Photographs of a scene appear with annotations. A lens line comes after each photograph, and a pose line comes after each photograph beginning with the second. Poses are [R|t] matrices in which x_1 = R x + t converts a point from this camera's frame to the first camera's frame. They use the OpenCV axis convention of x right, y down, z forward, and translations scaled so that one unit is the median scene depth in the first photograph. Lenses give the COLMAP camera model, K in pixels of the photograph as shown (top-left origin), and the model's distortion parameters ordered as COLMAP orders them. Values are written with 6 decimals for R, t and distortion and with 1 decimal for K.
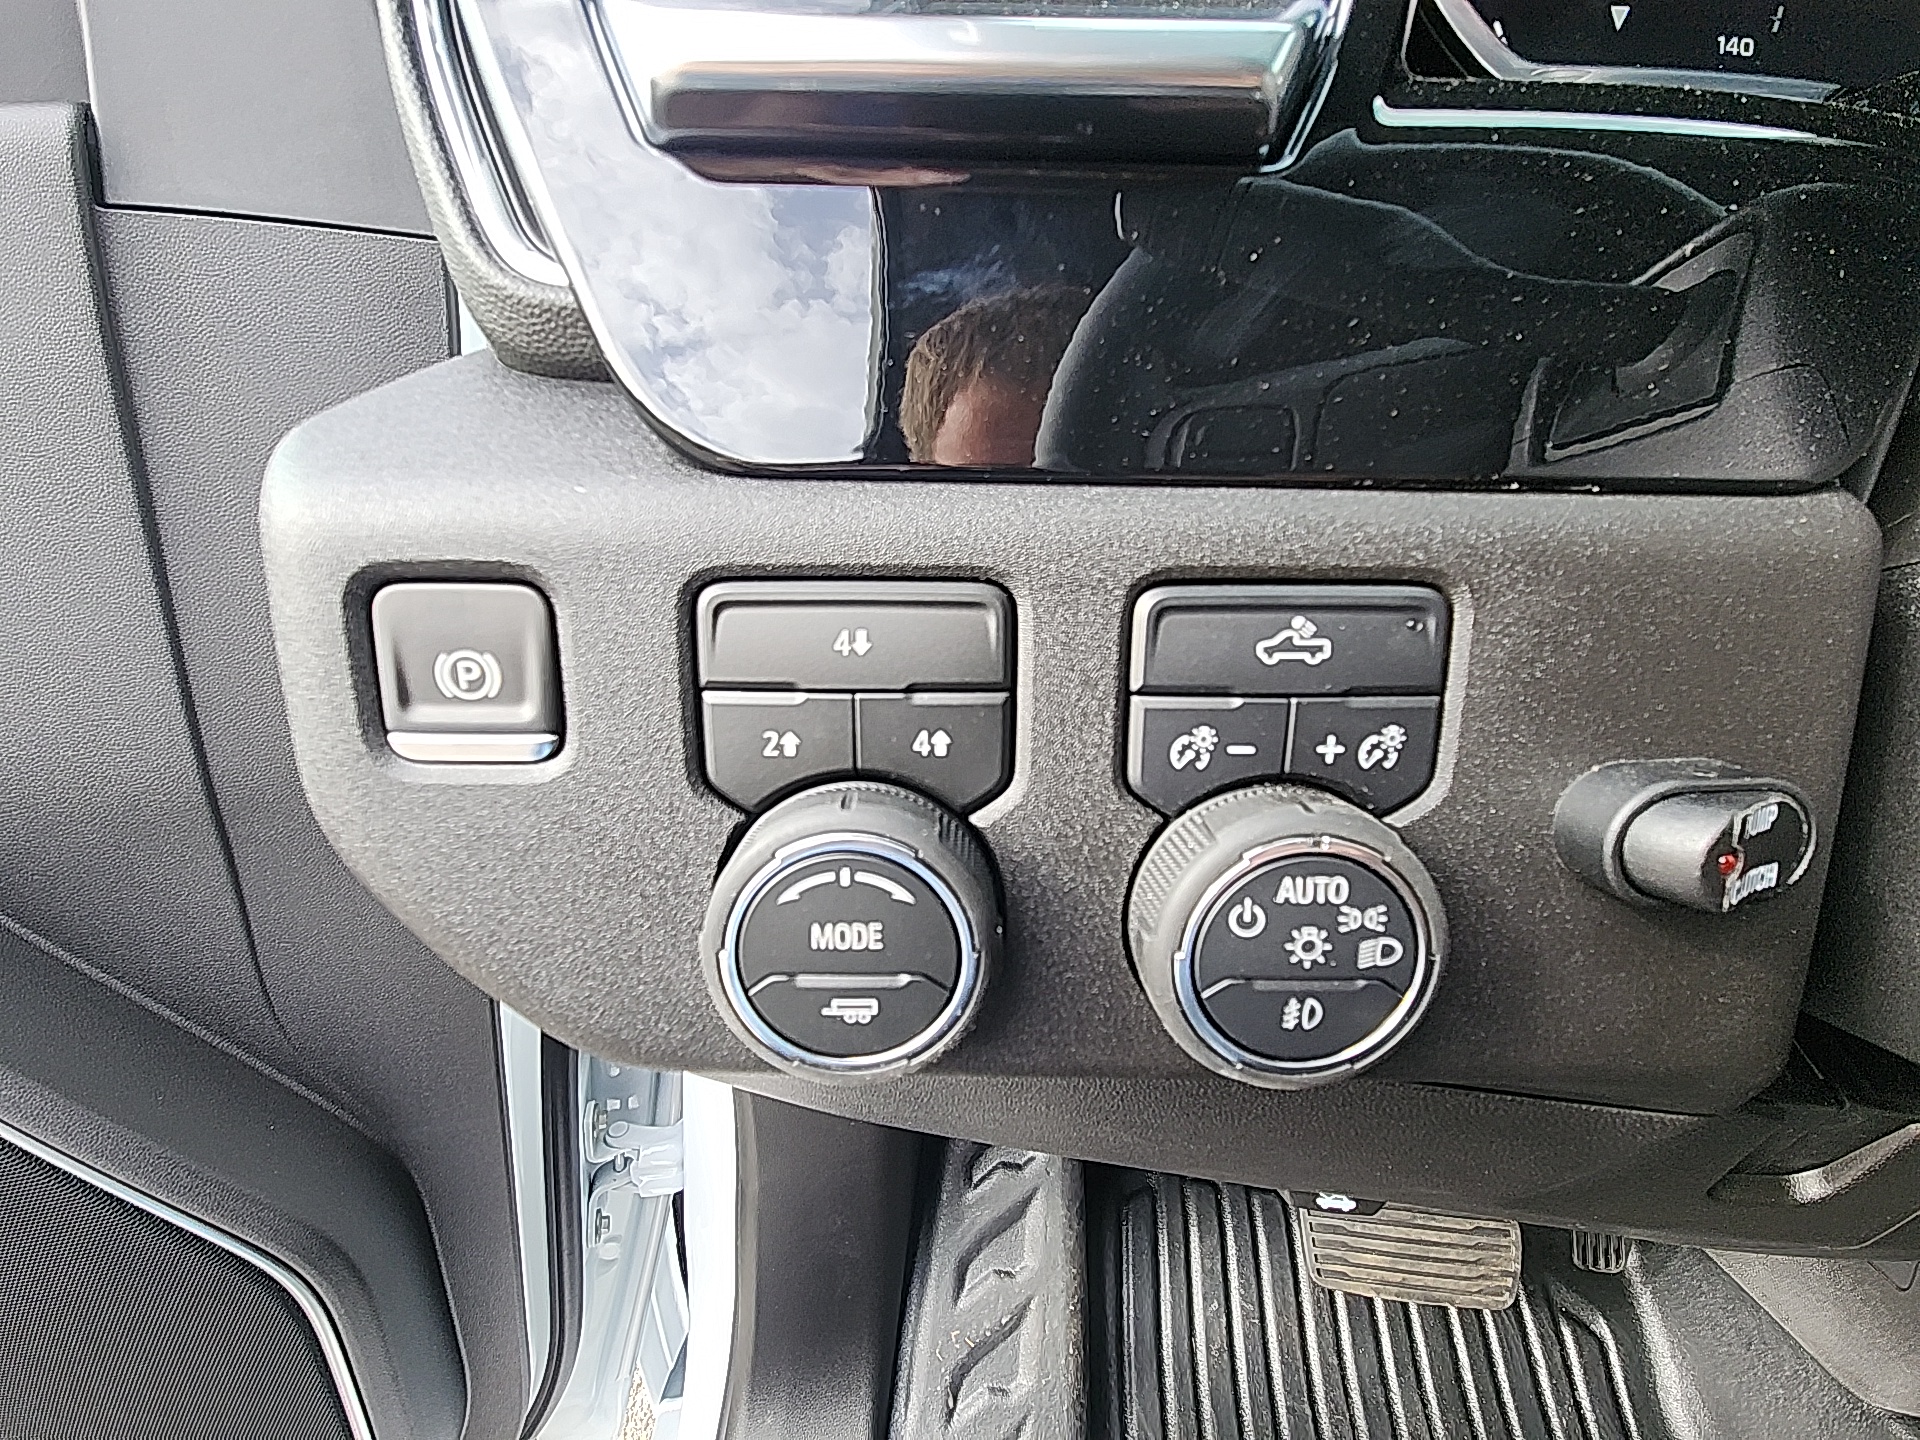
lens RADIAL K [[777.0, 0, 954.2], [0, 777.0, 702.2], [0, 0, 1]] dist [0.009226, -0.005508]
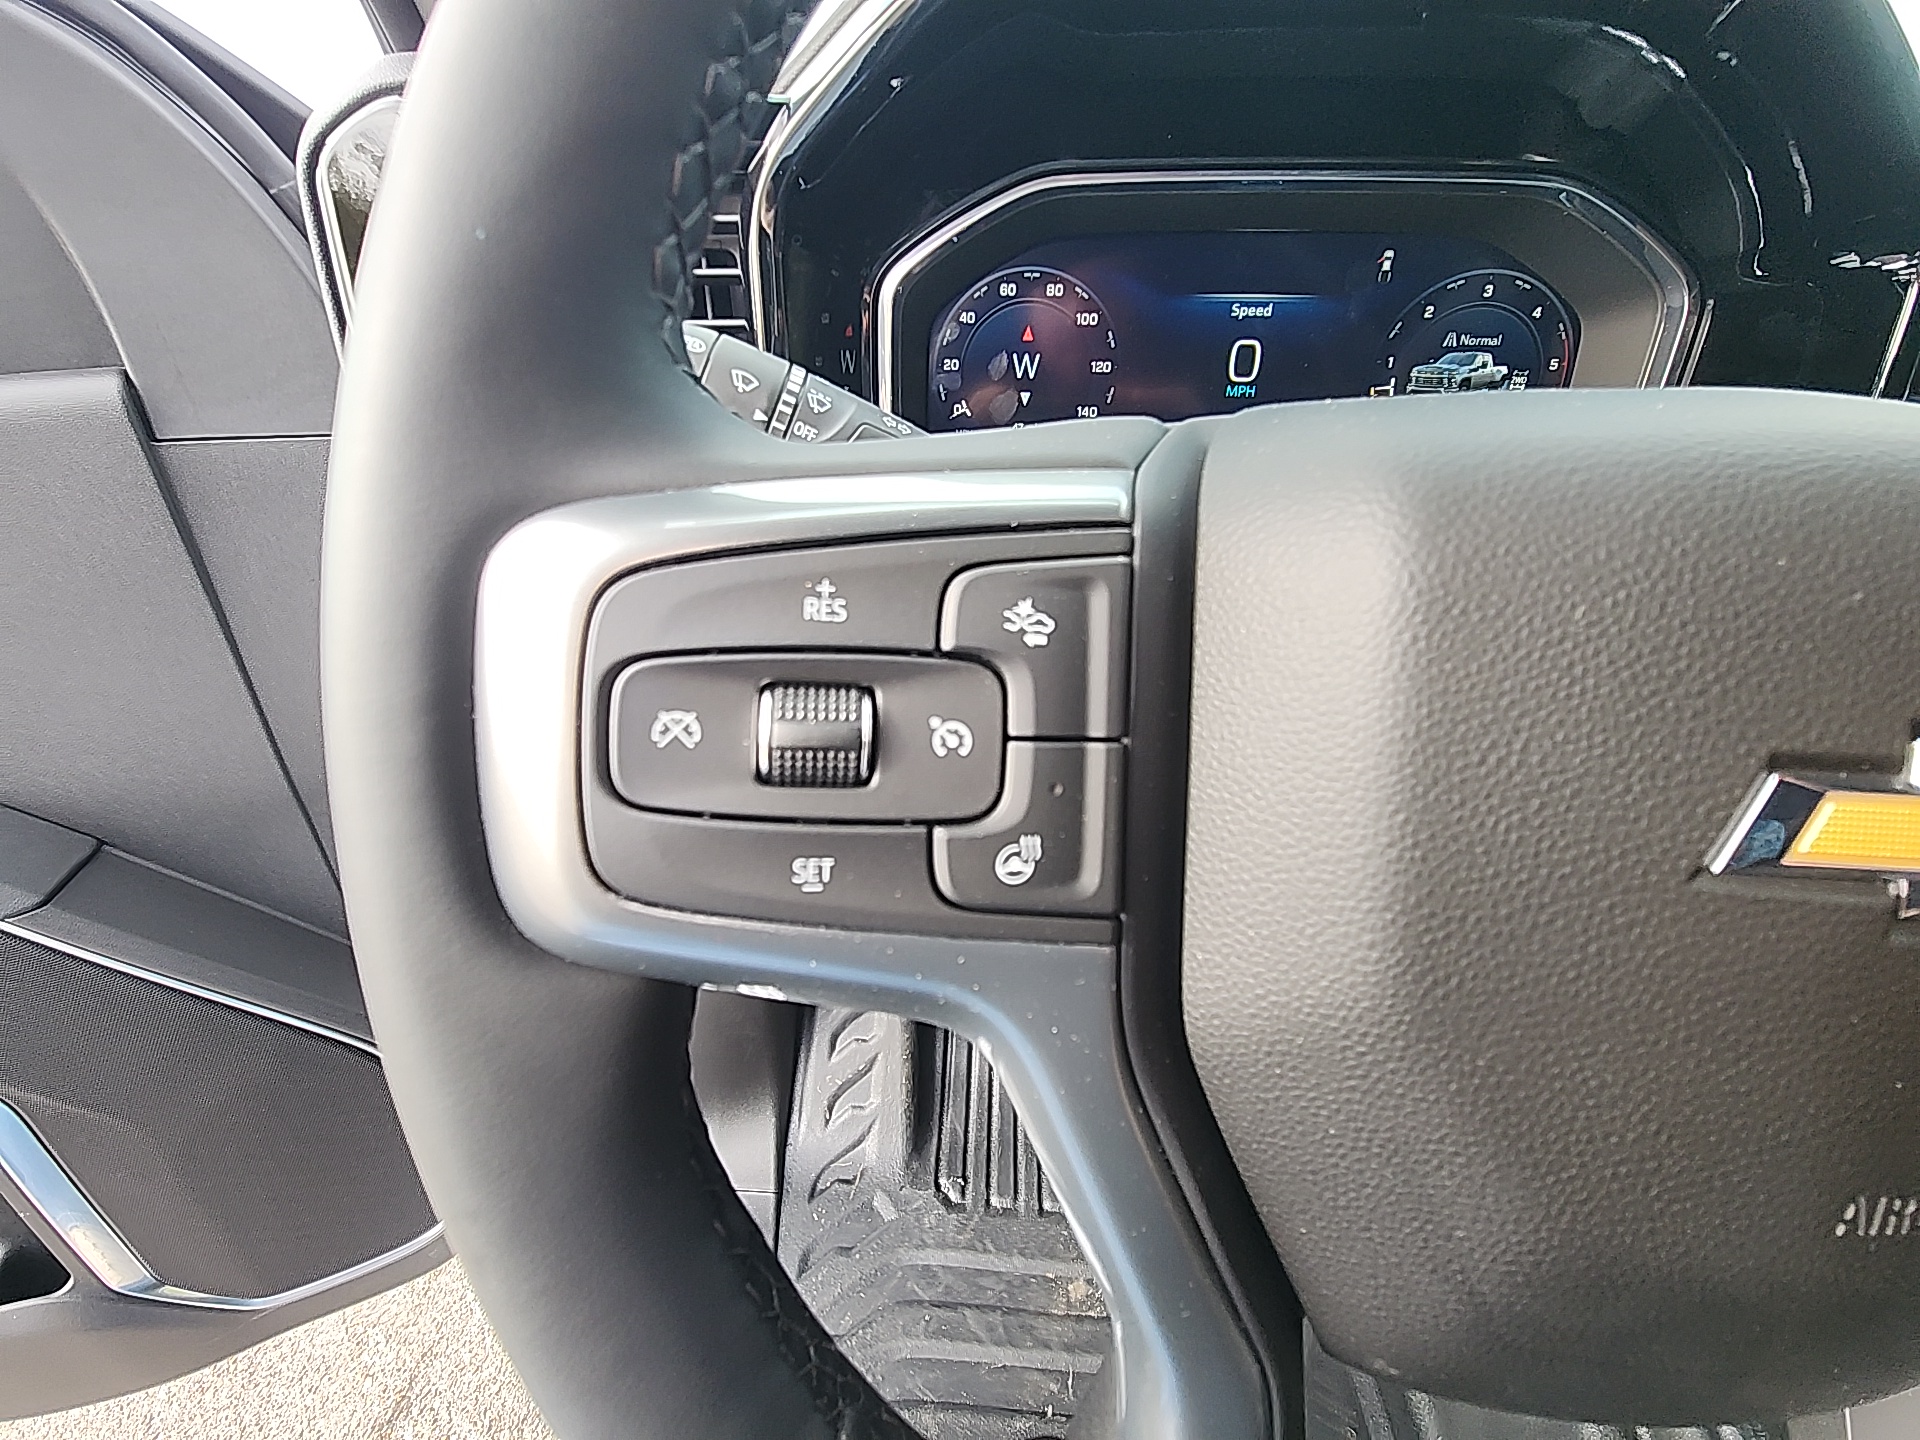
lens RADIAL K [[777.0, 0, 949.6], [0, 777.0, 706.7], [0, 0, 1]] dist [0.009226, -0.005508]
pose [[0.998317, -0.046377, 0.034825, 0.223410], [0.038839, 0.980545, 0.192412, -0.196749], [-0.043071, -0.190736, 0.980696, -0.383859]]
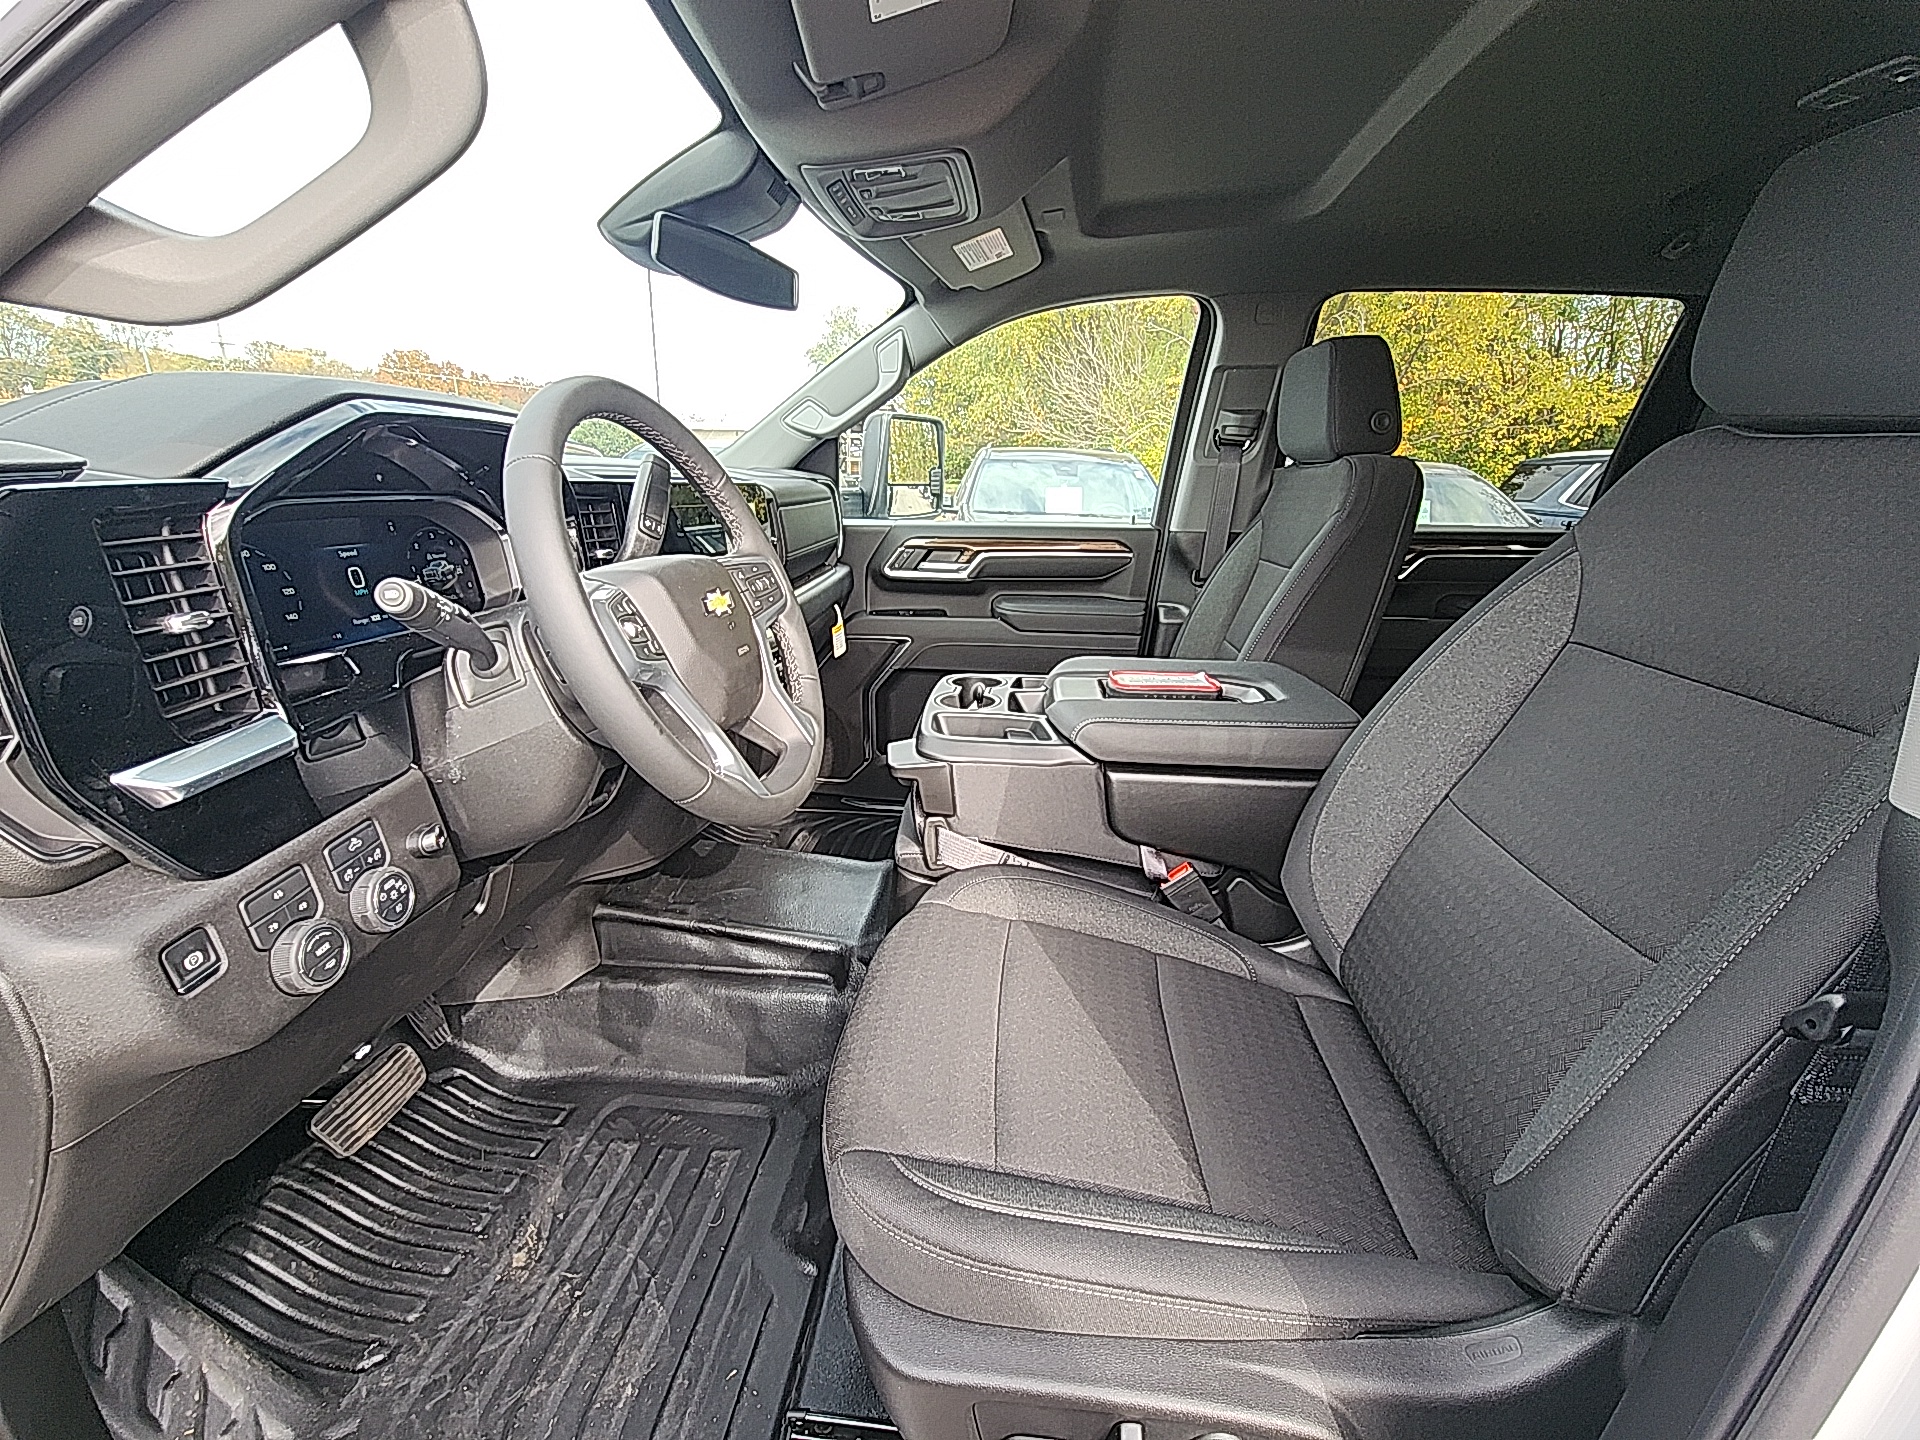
lens RADIAL K [[777.0, 0, 951.2], [0, 777.0, 702.4], [0, 0, 1]] dist [0.009226, -0.005508]
pose [[-0.017587, -0.304902, 0.952221, -0.828352], [0.310763, 0.903532, 0.295052, -0.241235], [-0.950325, 0.301104, 0.078862, -0.654564]]
